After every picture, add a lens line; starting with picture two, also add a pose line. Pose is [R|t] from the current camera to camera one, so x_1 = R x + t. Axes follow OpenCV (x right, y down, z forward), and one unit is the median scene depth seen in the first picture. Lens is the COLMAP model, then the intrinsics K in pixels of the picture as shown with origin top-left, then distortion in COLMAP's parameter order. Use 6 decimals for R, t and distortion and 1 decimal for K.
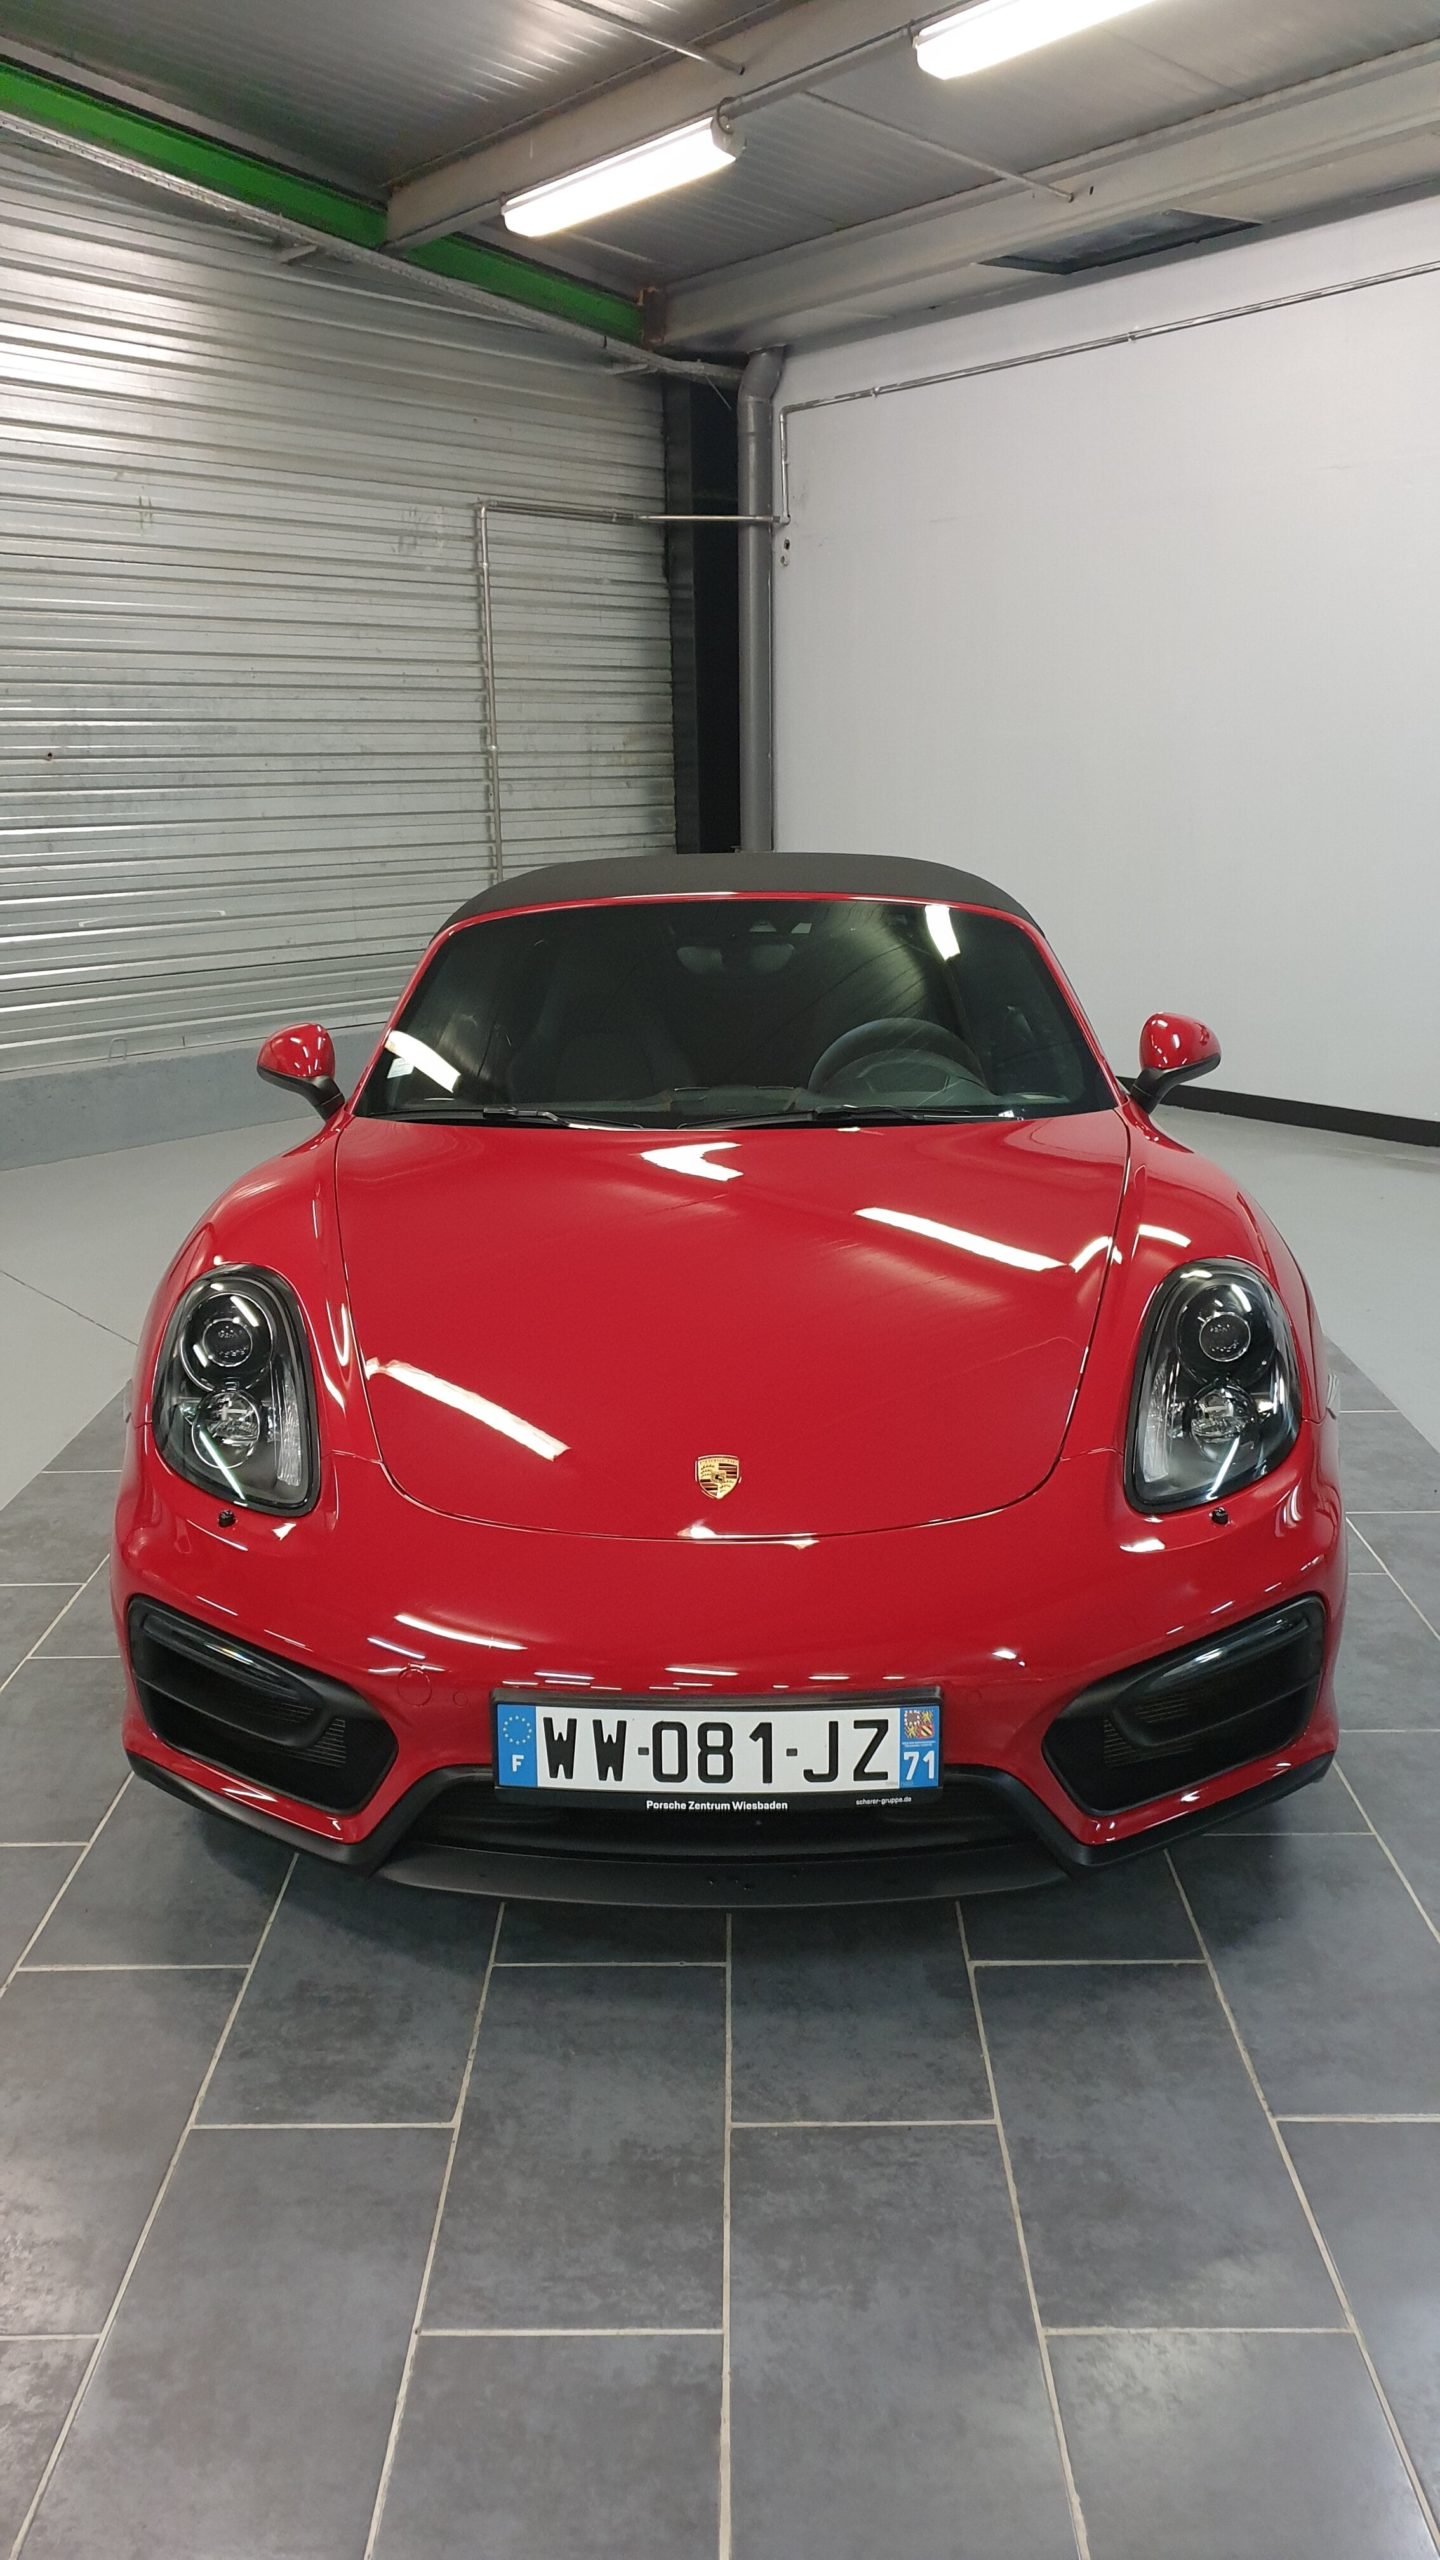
lens RADIAL K [[2025.2, 0, 720.0], [0, 2025.2, 1280.0], [0, 0, 1]] dist [-0.040364, 0.082582]
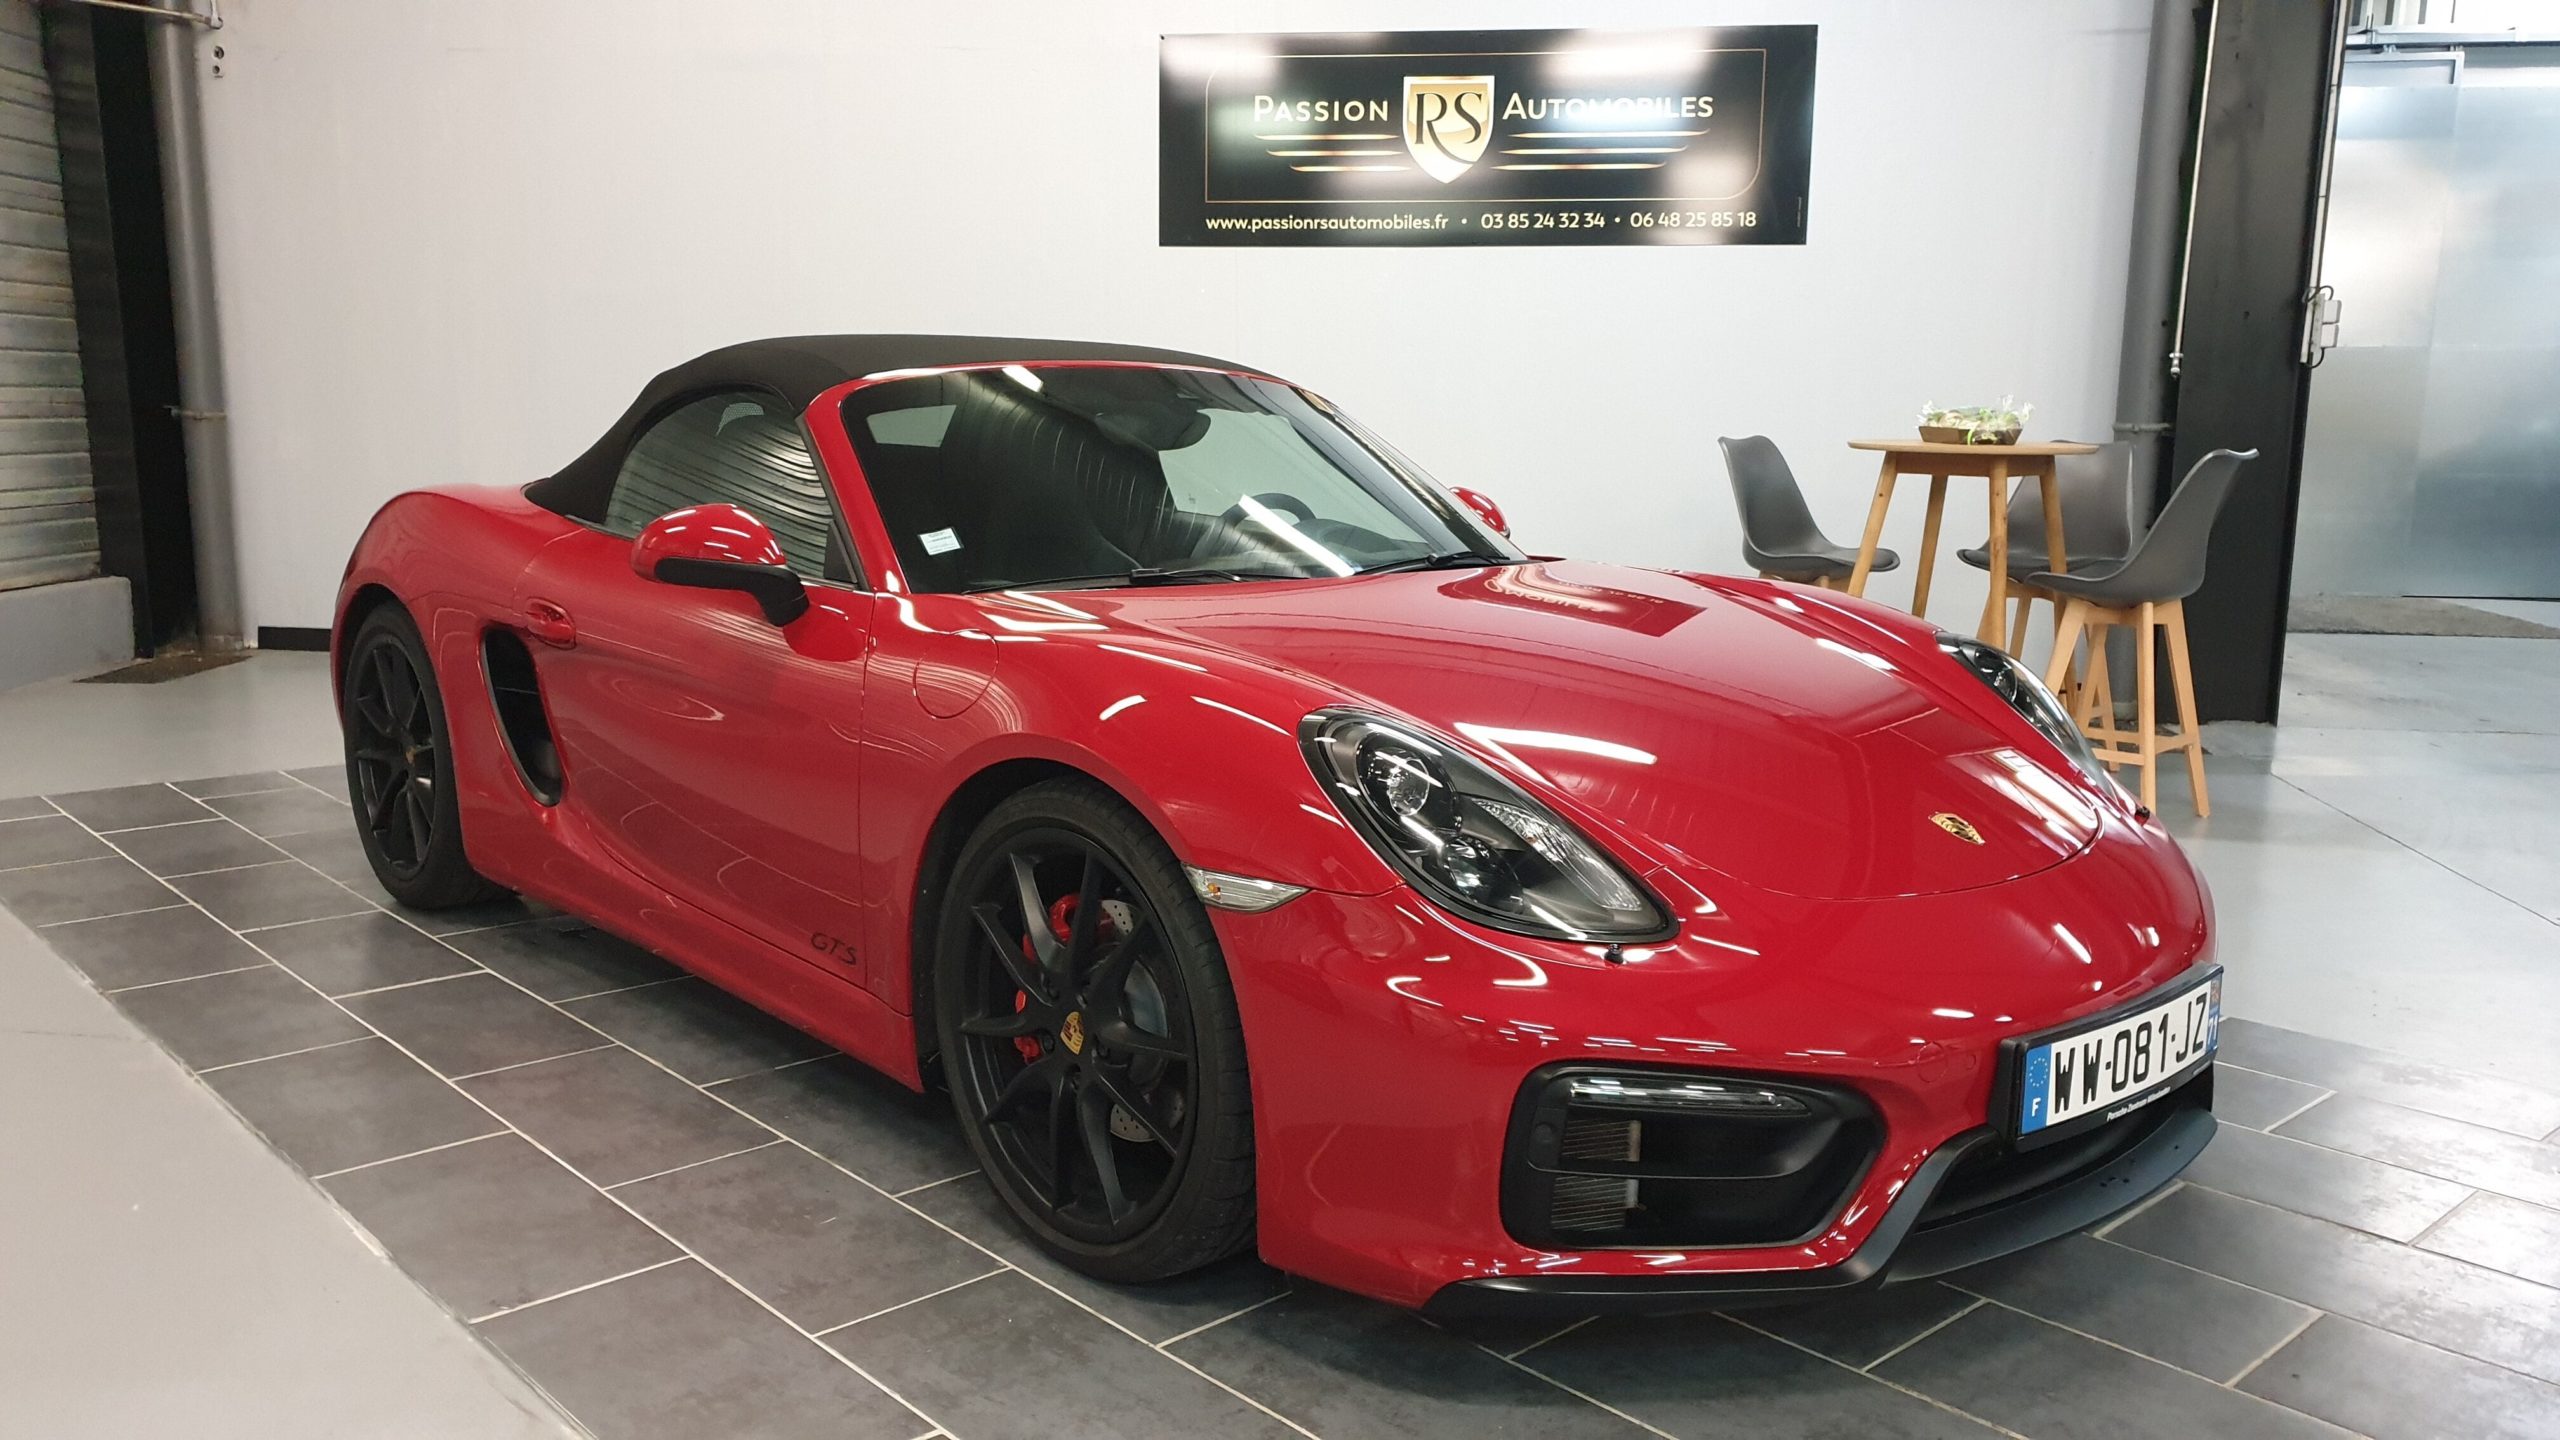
lens RADIAL K [[2025.2, 0, 1282.5], [0, 2025.2, 735.8], [0, 0, 1]] dist [-0.040364, 0.082582]
pose [[0.723585, -0.086825, 0.684753, -0.967103], [0.144845, 0.989068, -0.027647, 0.026191], [-0.674867, 0.119188, 0.728250, 0.458022]]
